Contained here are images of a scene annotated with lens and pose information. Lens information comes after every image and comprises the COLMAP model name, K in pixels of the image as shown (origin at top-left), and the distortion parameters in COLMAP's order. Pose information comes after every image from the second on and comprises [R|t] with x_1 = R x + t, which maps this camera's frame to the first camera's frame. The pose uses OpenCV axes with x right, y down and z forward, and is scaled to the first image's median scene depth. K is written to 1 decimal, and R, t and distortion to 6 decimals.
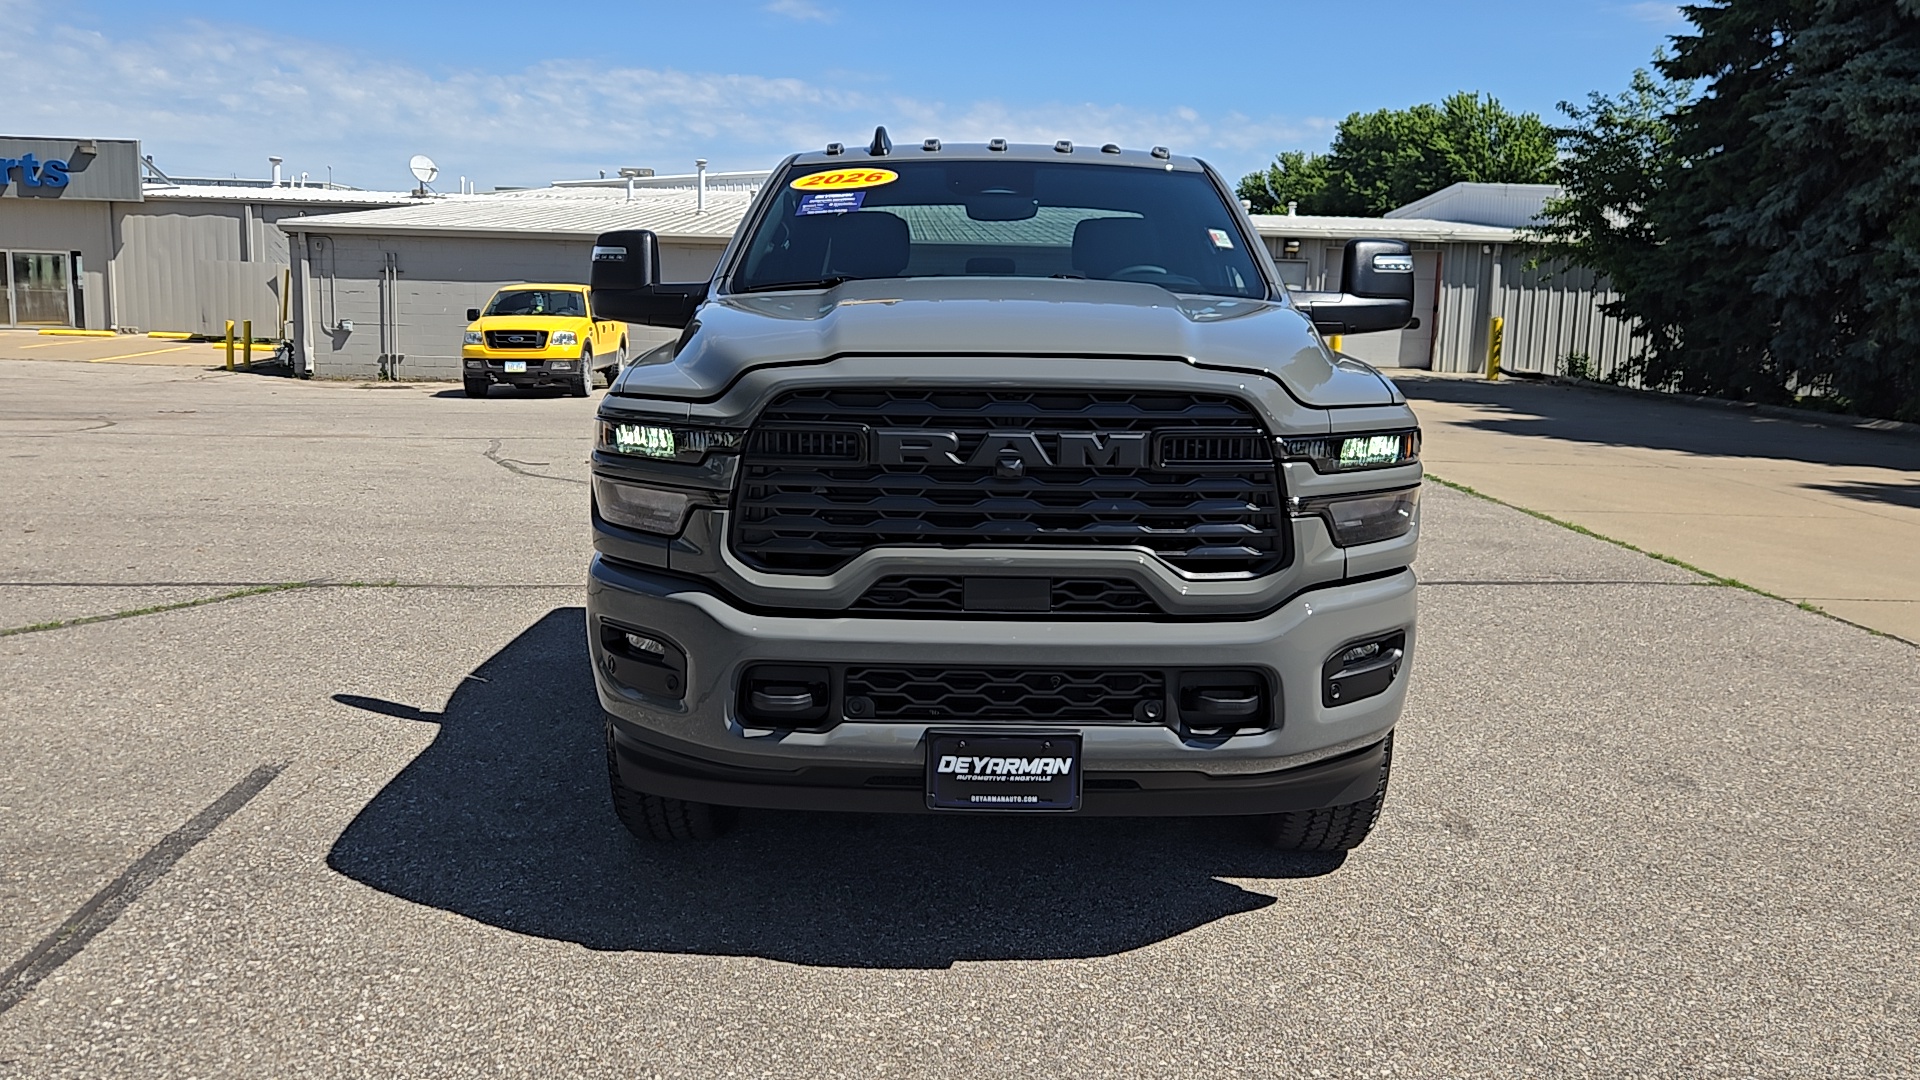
lens RADIAL K [[1598.2, 0, 932.4], [0, 1598.2, 521.5], [0, 0, 1]] dist [-0.002384, 0.012342]
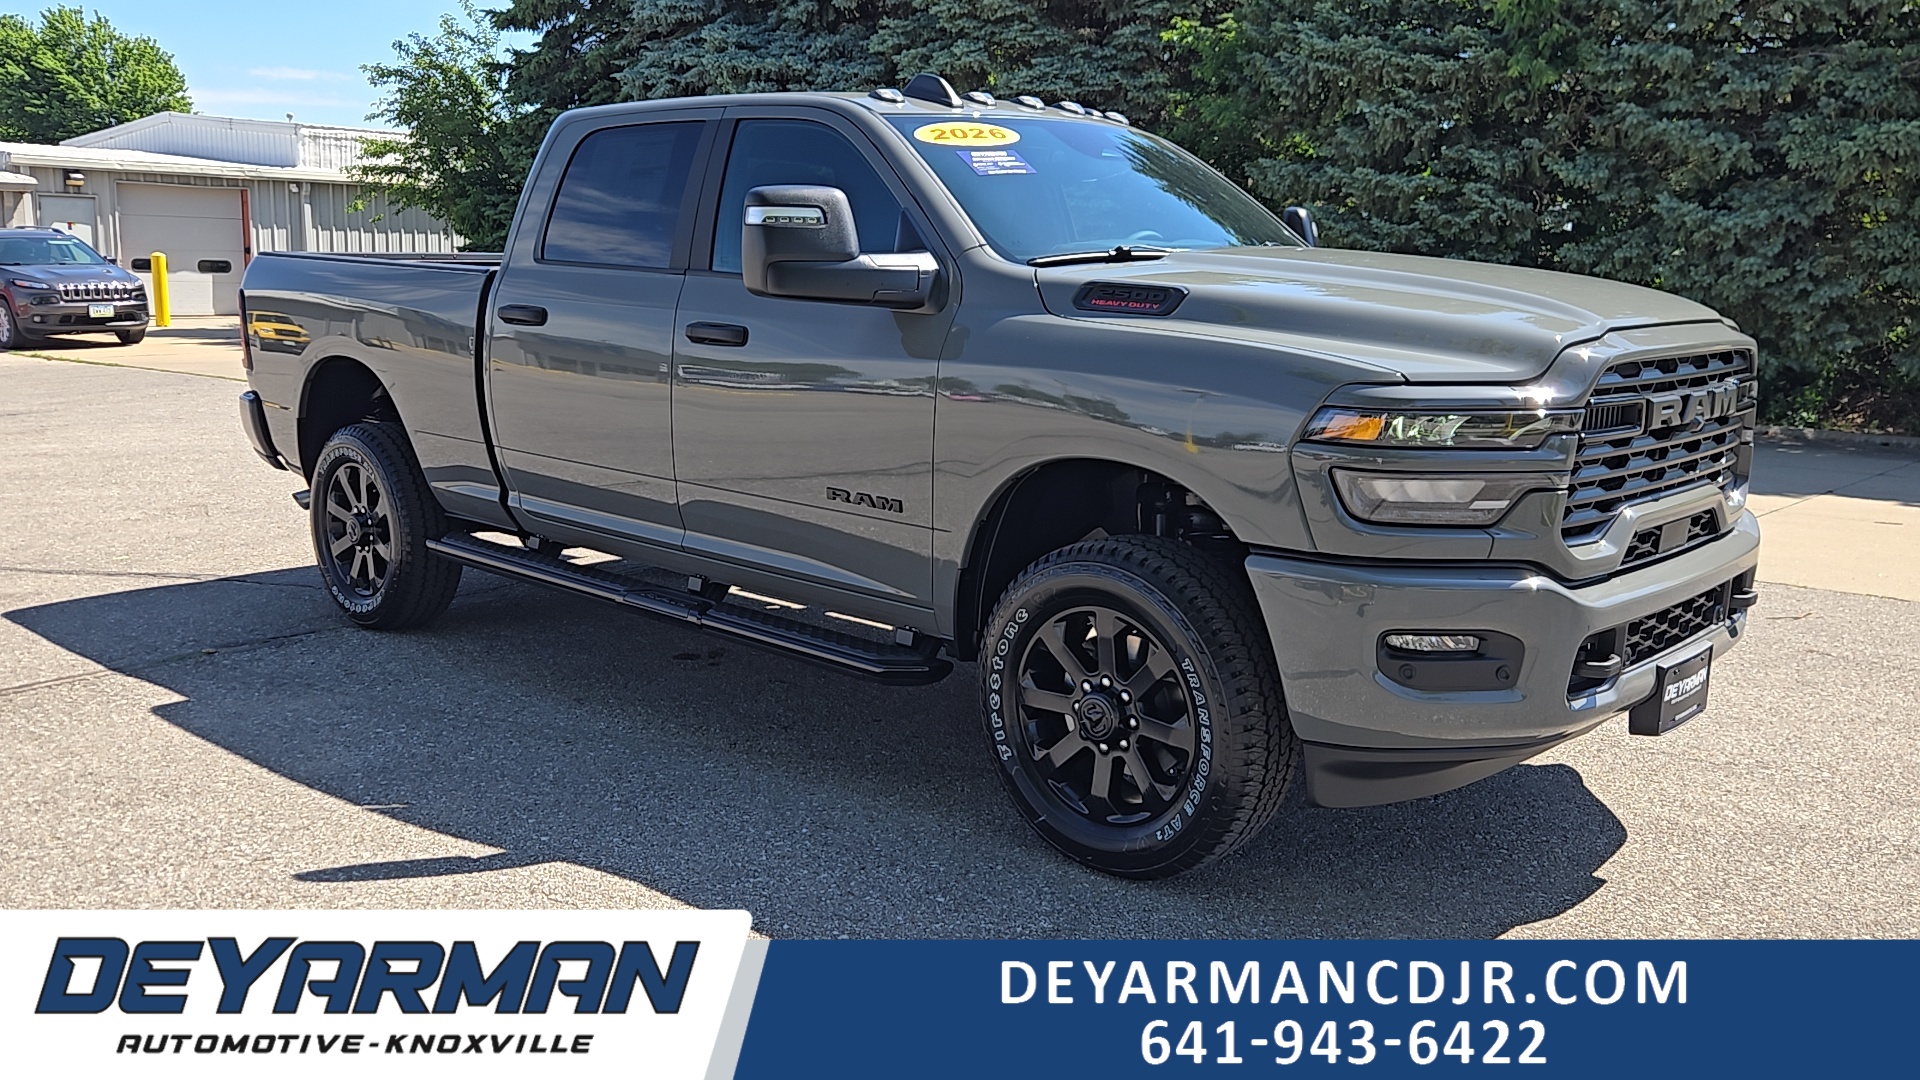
lens RADIAL K [[1598.2, 0, 962.1], [0, 1598.2, 540.9], [0, 0, 1]] dist [-0.002384, 0.012342]
pose [[0.673384, -0.138063, 0.726287, -0.108139], [0.101369, 0.990372, 0.094279, -0.010584], [-0.732311, 0.010137, 0.680895, 0.057169]]
